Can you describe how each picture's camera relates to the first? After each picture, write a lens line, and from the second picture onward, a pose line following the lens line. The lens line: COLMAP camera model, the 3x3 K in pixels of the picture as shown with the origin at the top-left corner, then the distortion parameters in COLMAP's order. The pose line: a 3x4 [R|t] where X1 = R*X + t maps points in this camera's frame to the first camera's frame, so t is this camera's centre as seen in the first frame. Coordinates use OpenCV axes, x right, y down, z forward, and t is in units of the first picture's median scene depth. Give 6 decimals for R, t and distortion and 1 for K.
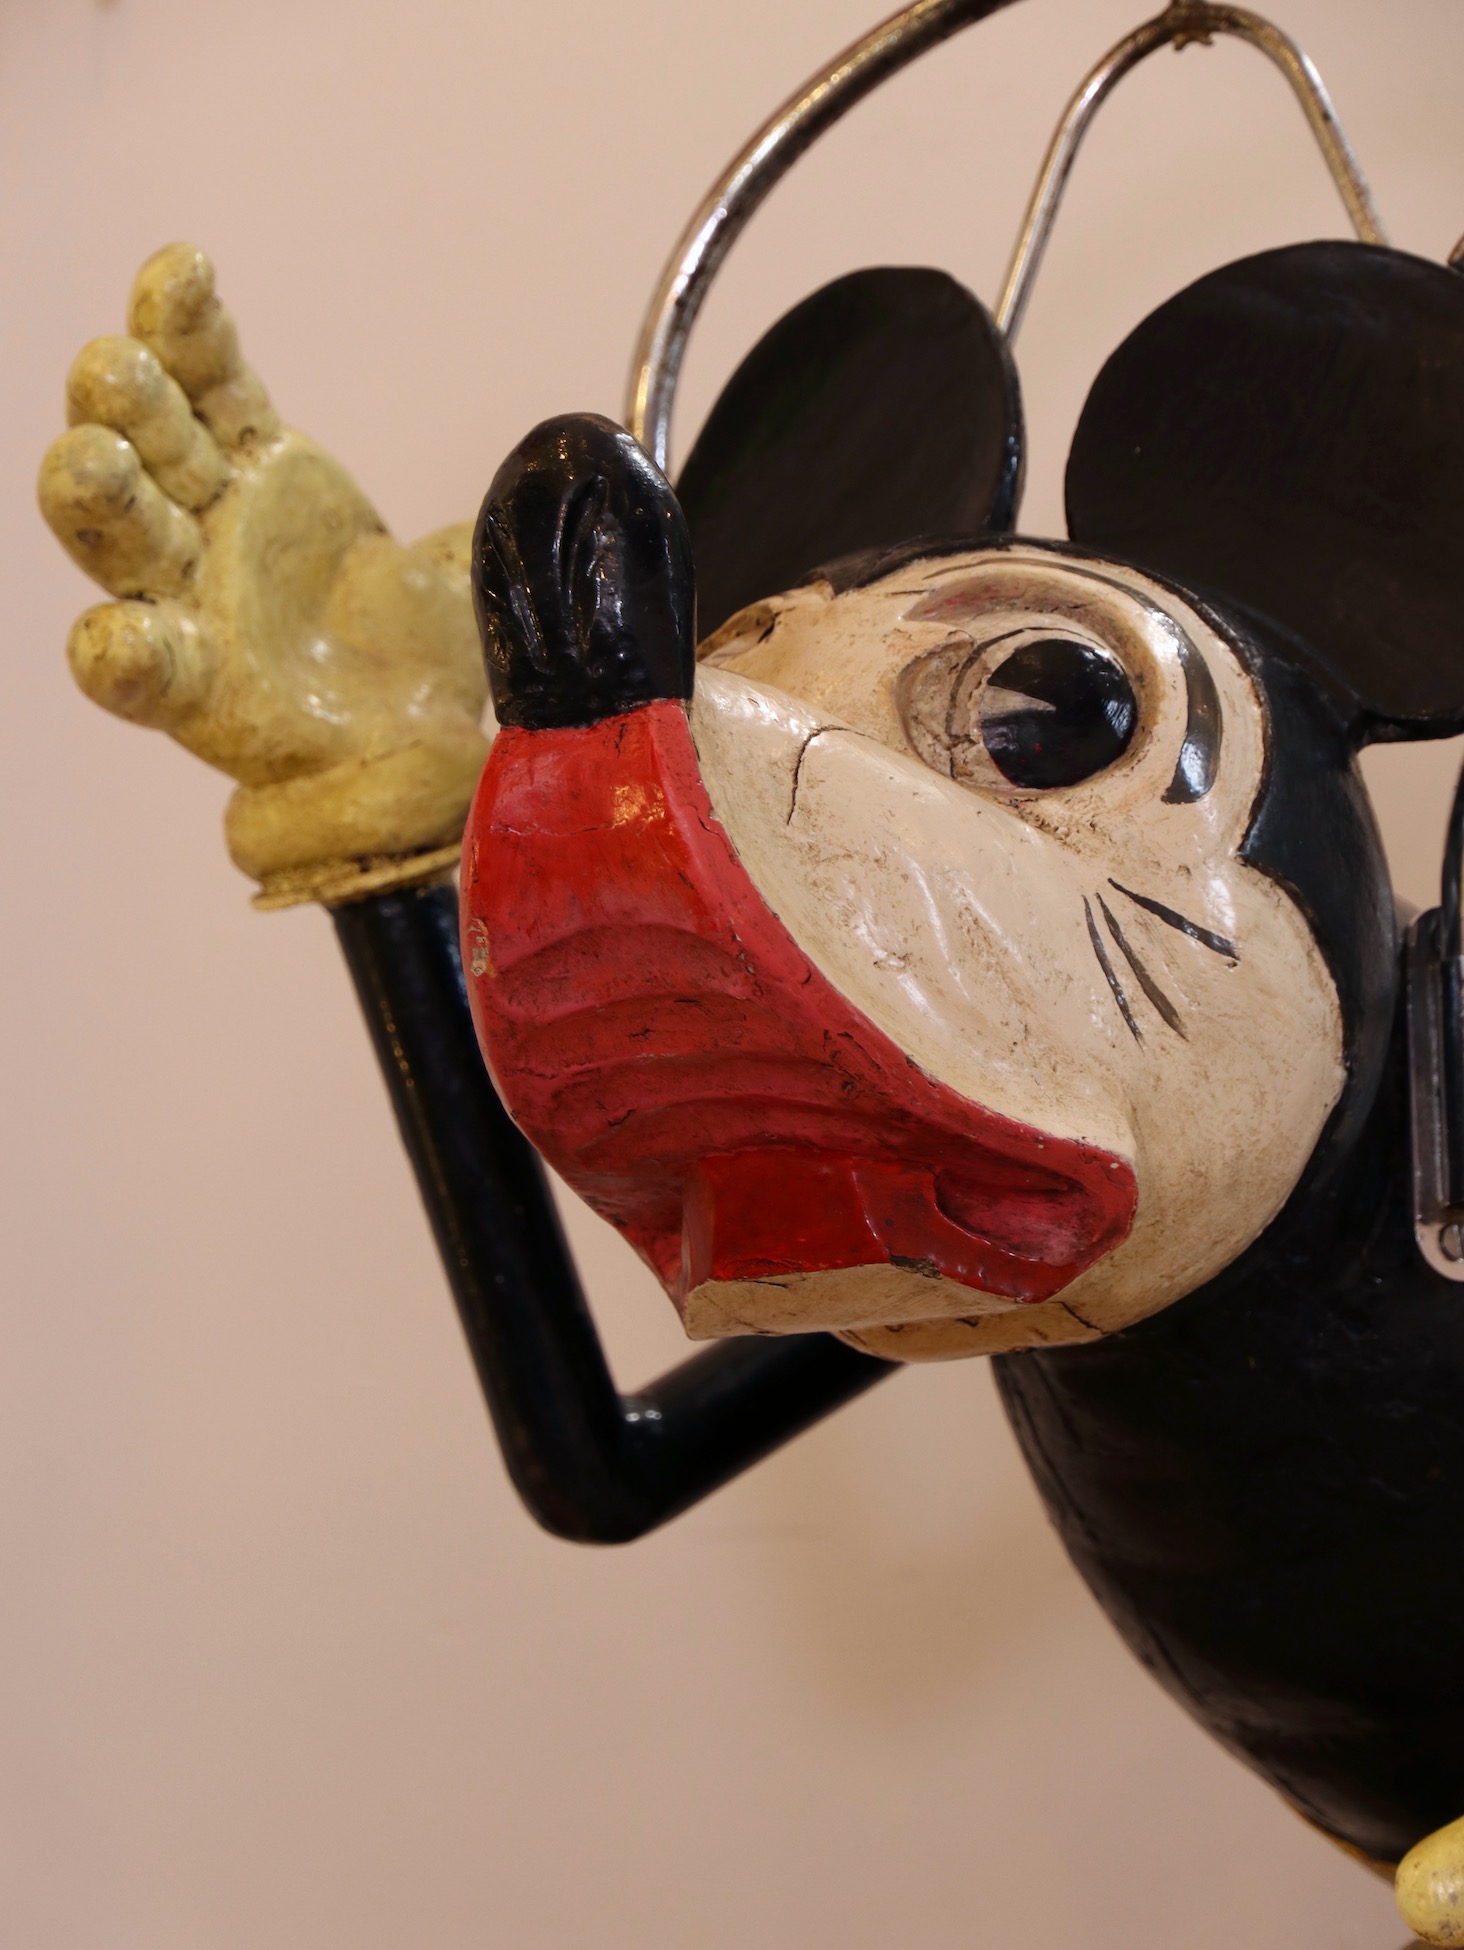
lens RADIAL K [[7412.5, 0, 732.0], [0, 7412.5, 975.0], [0, 0, 1]] dist [0.109574, -0.405028]
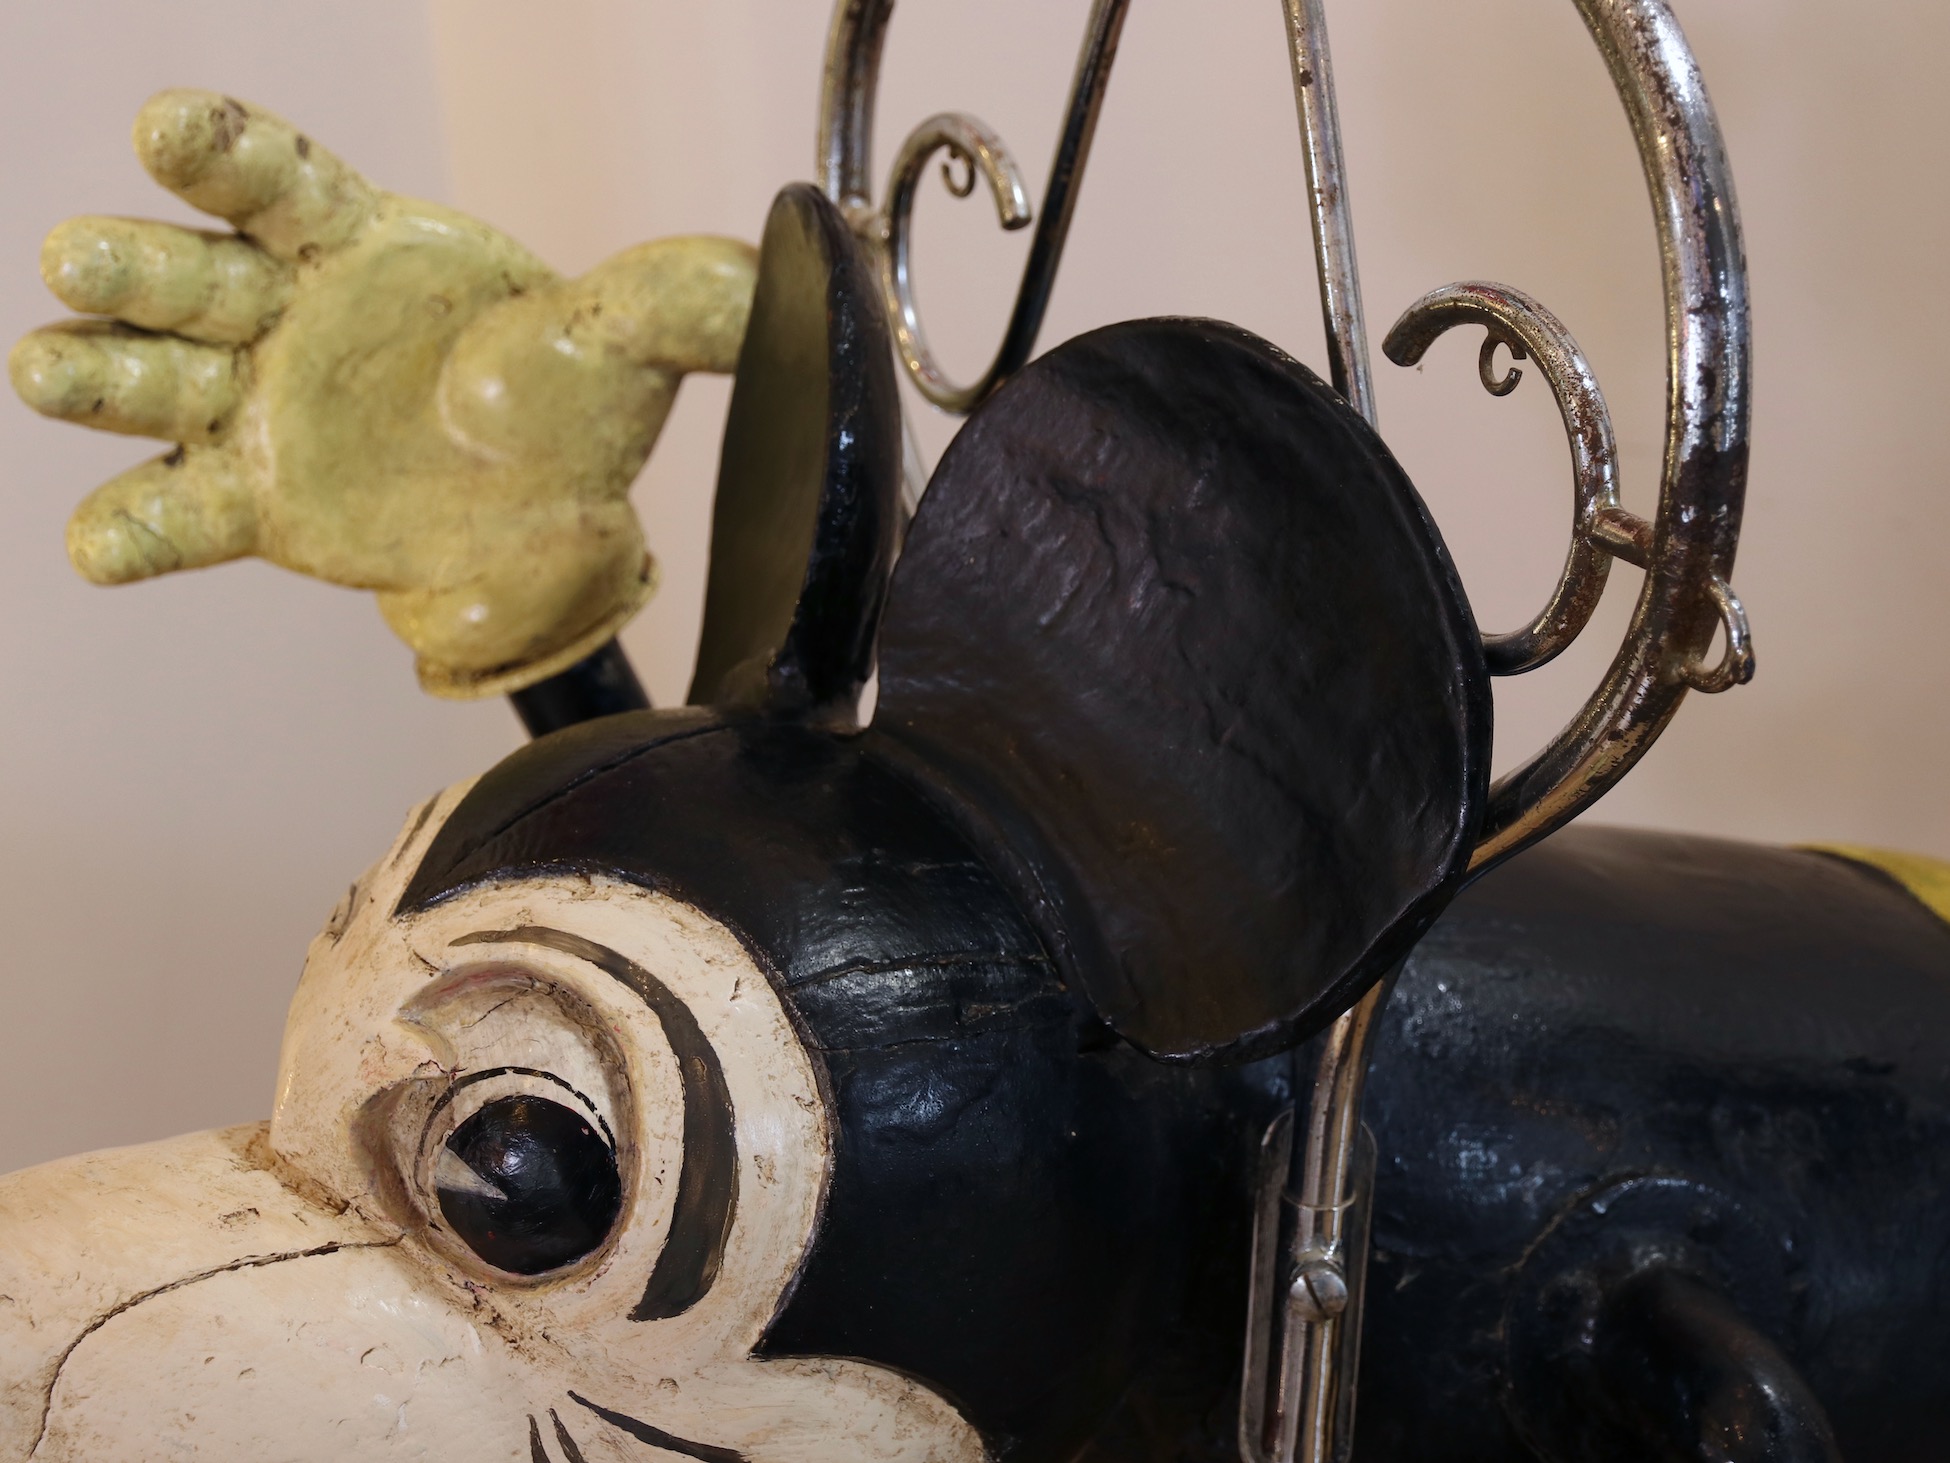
lens RADIAL K [[3281.7, 0, 975.0], [0, 3281.7, 731.5], [0, 0, 1]] dist [-0.003457, -0.108953]
pose [[0.859735, 0.211585, -0.464852, 0.245128], [0.083495, 0.839684, 0.536619, -0.268889], [0.503869, -0.500163, 0.704239, 0.792615]]
